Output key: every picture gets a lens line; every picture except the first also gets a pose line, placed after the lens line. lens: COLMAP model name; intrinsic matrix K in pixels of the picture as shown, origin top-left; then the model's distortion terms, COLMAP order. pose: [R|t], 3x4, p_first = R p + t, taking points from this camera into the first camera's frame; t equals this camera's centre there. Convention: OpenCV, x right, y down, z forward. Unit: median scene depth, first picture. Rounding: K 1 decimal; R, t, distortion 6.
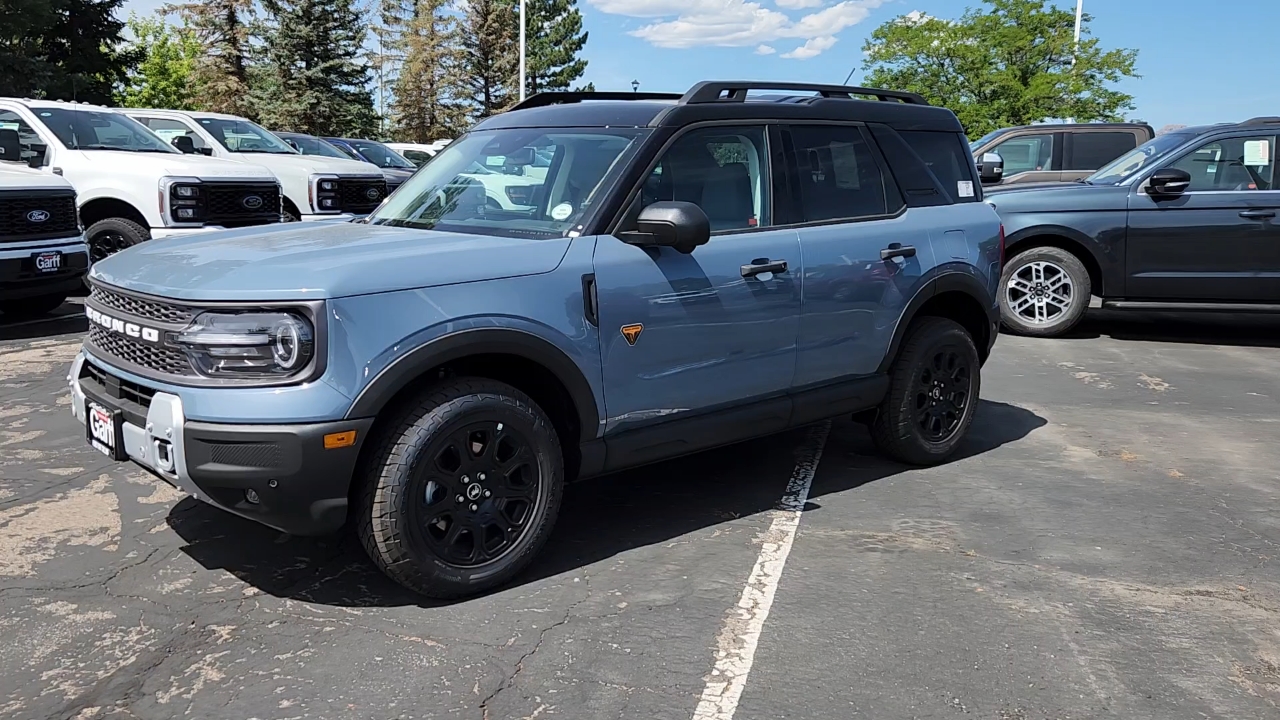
lens RADIAL K [[1097.0, 0, 634.3], [0, 1097.0, 353.4], [0, 0, 1]] dist [0.011161, 0.012359]
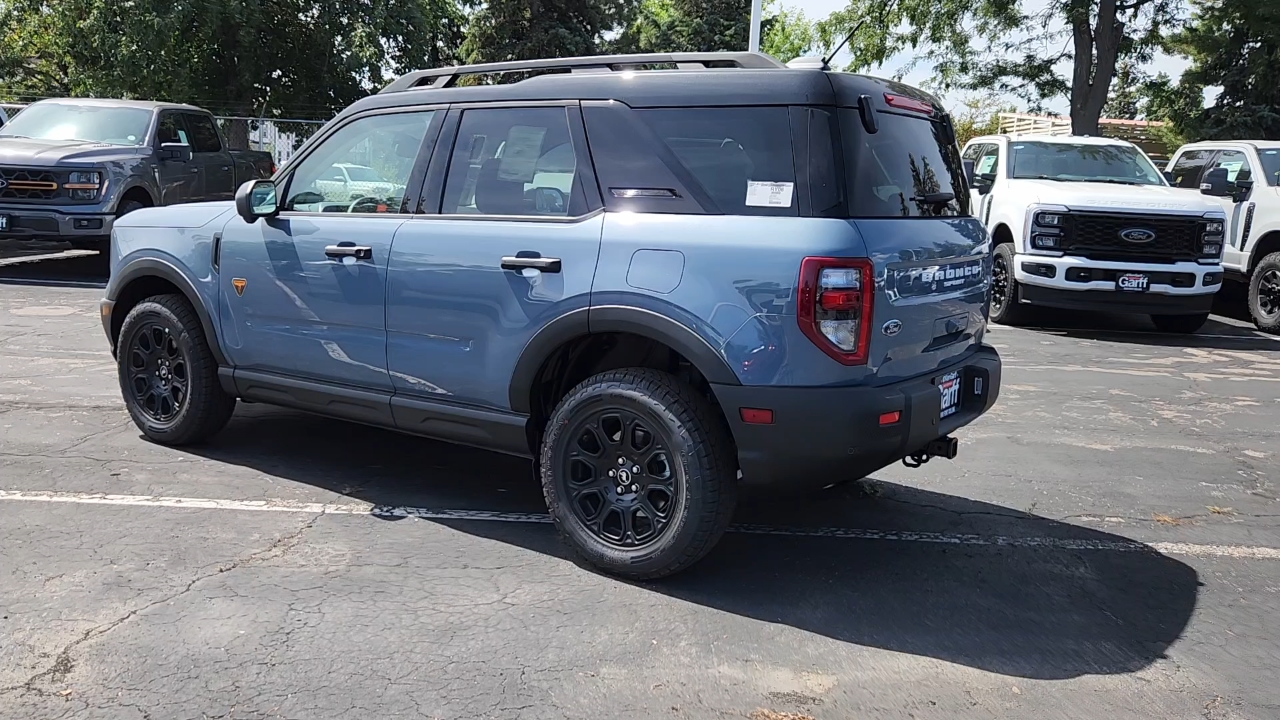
lens RADIAL K [[1097.0, 0, 627.6], [0, 1097.0, 353.5], [0, 0, 1]] dist [0.011161, 0.012359]
pose [[0.232843, 0.148551, -0.961102, 0.520049], [-0.196046, 0.975146, 0.103226, -0.063063], [0.952549, 0.164385, 0.256179, 0.447374]]
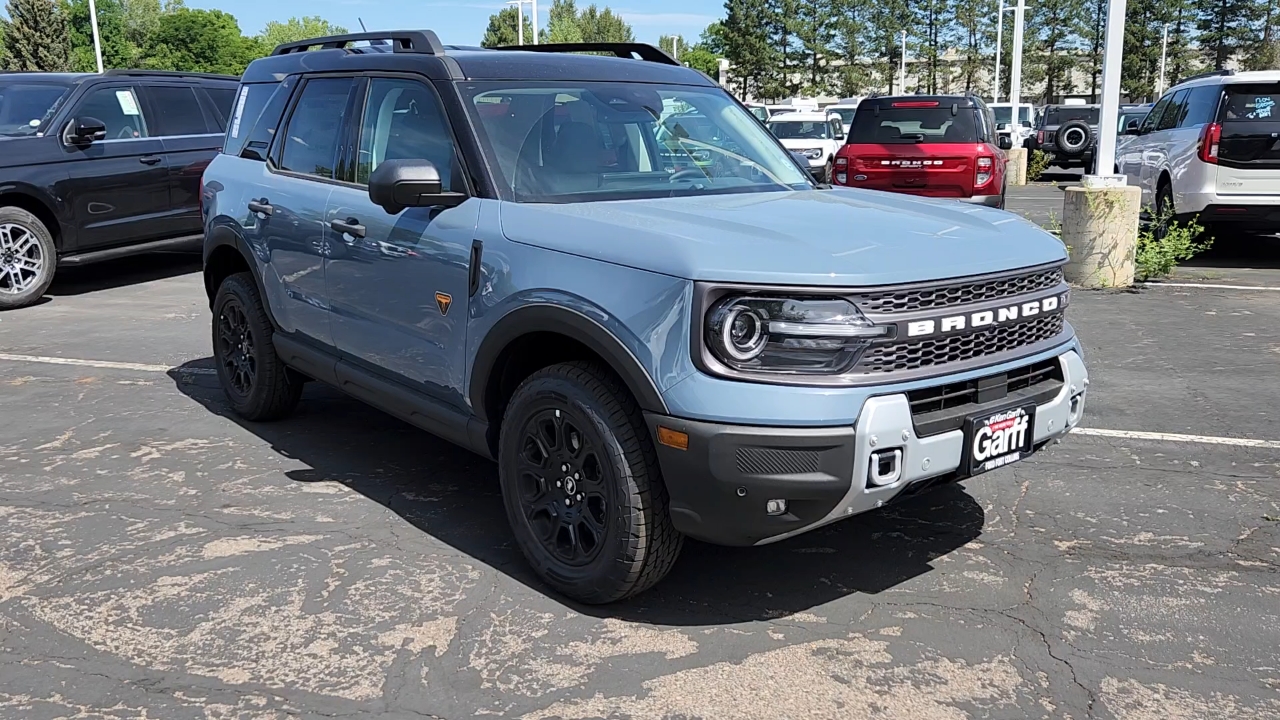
lens RADIAL K [[1097.0, 0, 617.6], [0, 1097.0, 354.3], [0, 0, 1]] dist [0.011161, 0.012359]
pose [[0.056242, -0.220063, 0.973863, -0.493086], [0.168244, 0.963547, 0.208016, -0.083988], [-0.984140, 0.152147, 0.091216, 0.449035]]
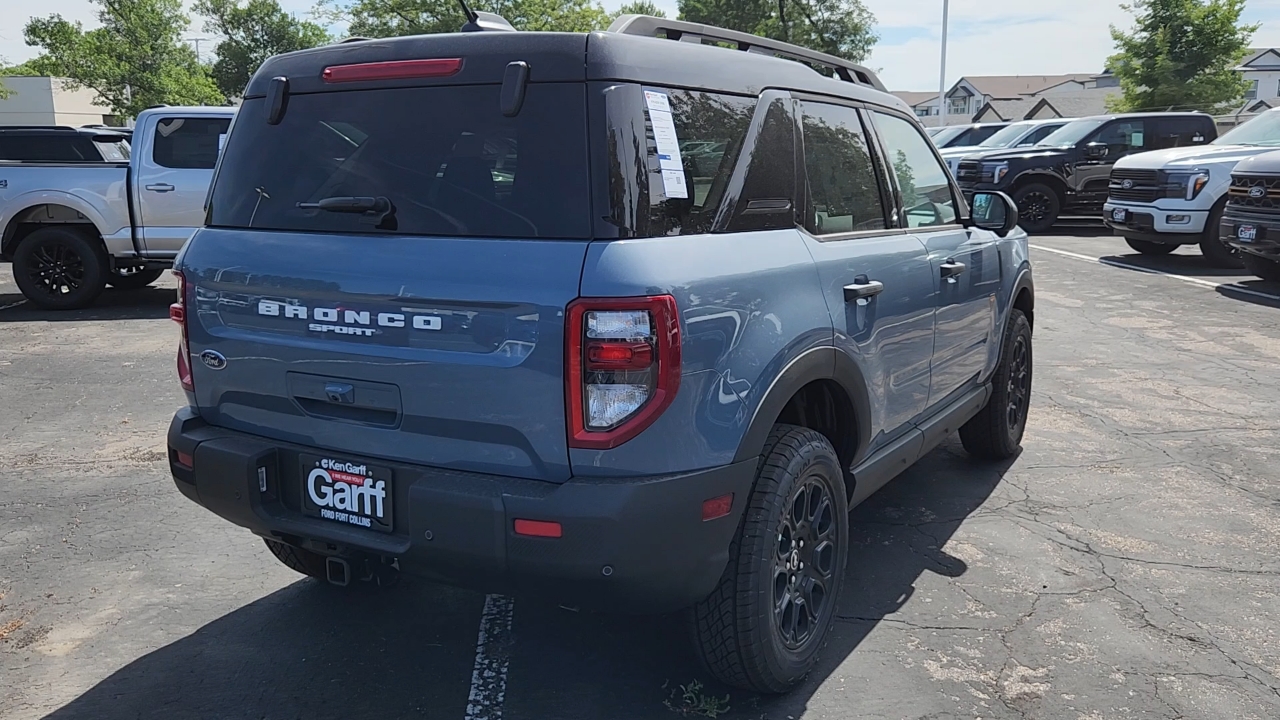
lens RADIAL K [[1097.0, 0, 628.8], [0, 1097.0, 356.3], [0, 0, 1]] dist [0.011161, 0.012359]
pose [[-0.953872, 0.046571, -0.296580, 0.168523], [-0.055587, 0.943415, 0.326921, -0.157550], [0.295023, 0.328327, -0.897309, 0.930359]]
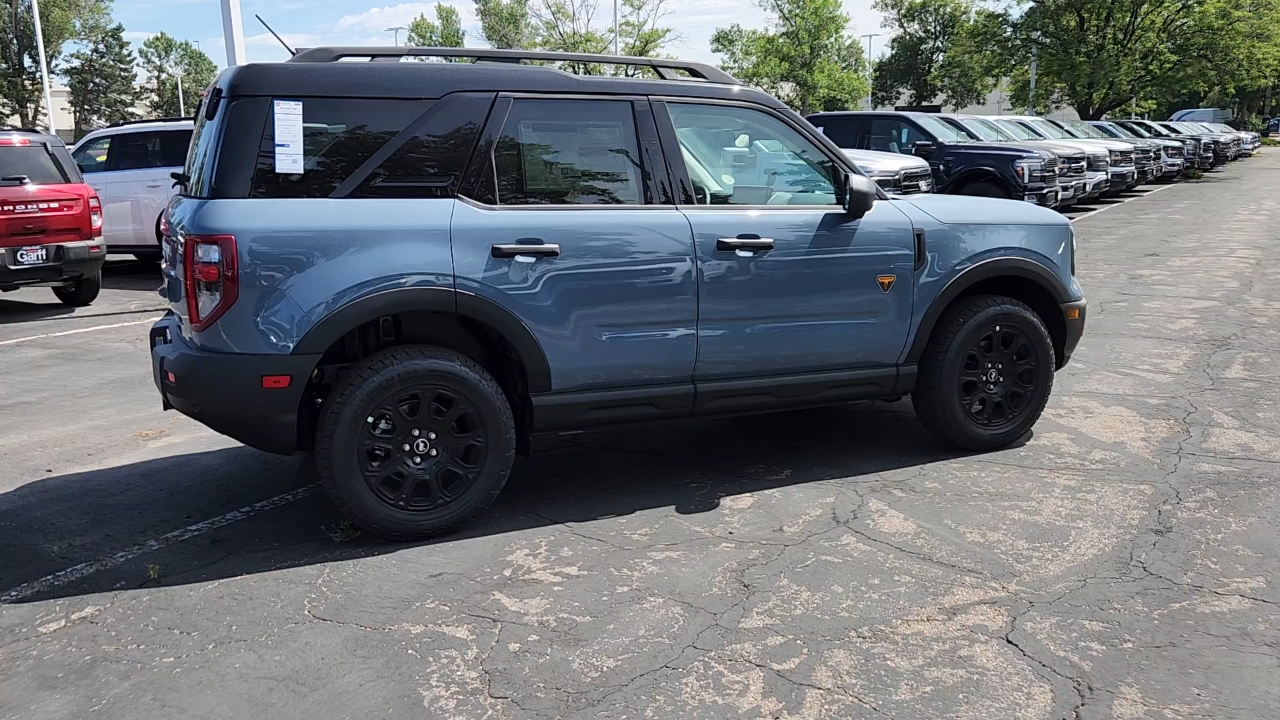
lens RADIAL K [[1097.0, 0, 627.6], [0, 1097.0, 366.8], [0, 0, 1]] dist [0.011161, 0.012359]
pose [[-0.951096, -0.056678, 0.303651, -0.165691], [0.054478, 0.936836, 0.345500, -0.171889], [-0.304053, 0.345146, -0.887933, 1.019268]]
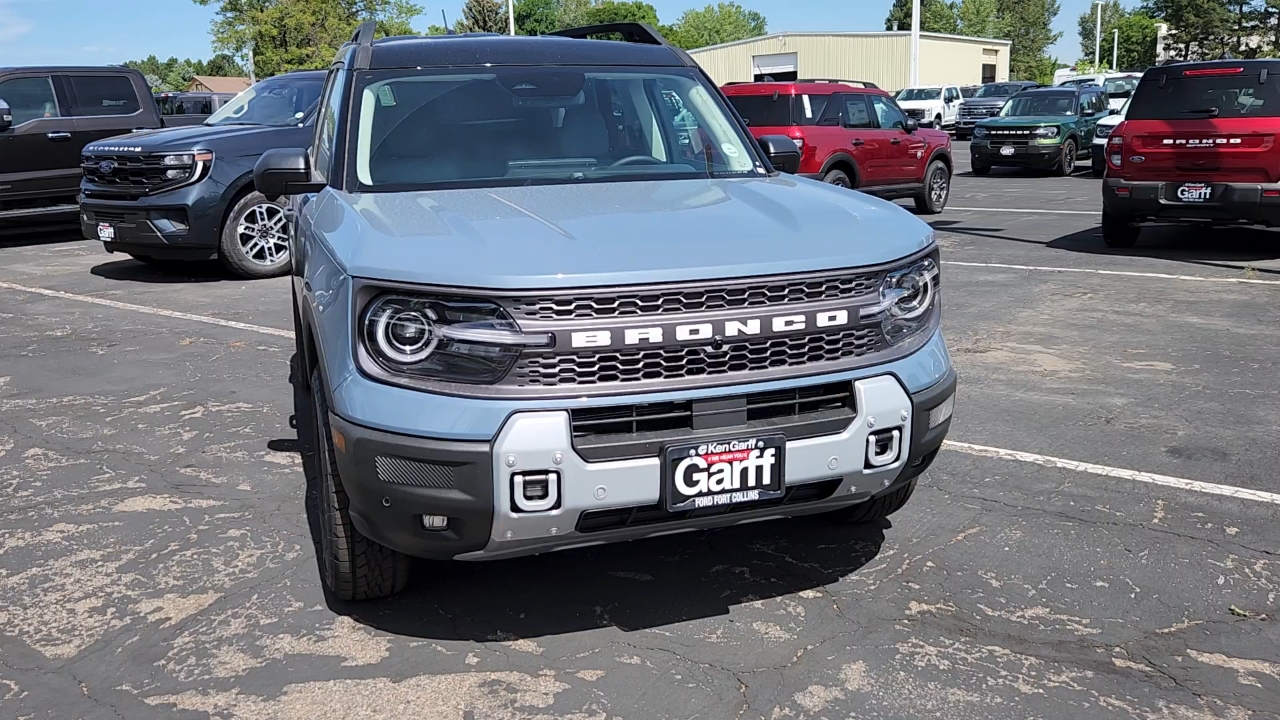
lens RADIAL K [[1097.0, 0, 618.3], [0, 1097.0, 345.9], [0, 0, 1]] dist [0.011161, 0.012359]
pose [[0.409595, -0.215681, 0.886405, -0.427367], [0.179818, 0.971675, 0.153337, -0.052372], [-0.894370, 0.096586, 0.436776, 0.272135]]
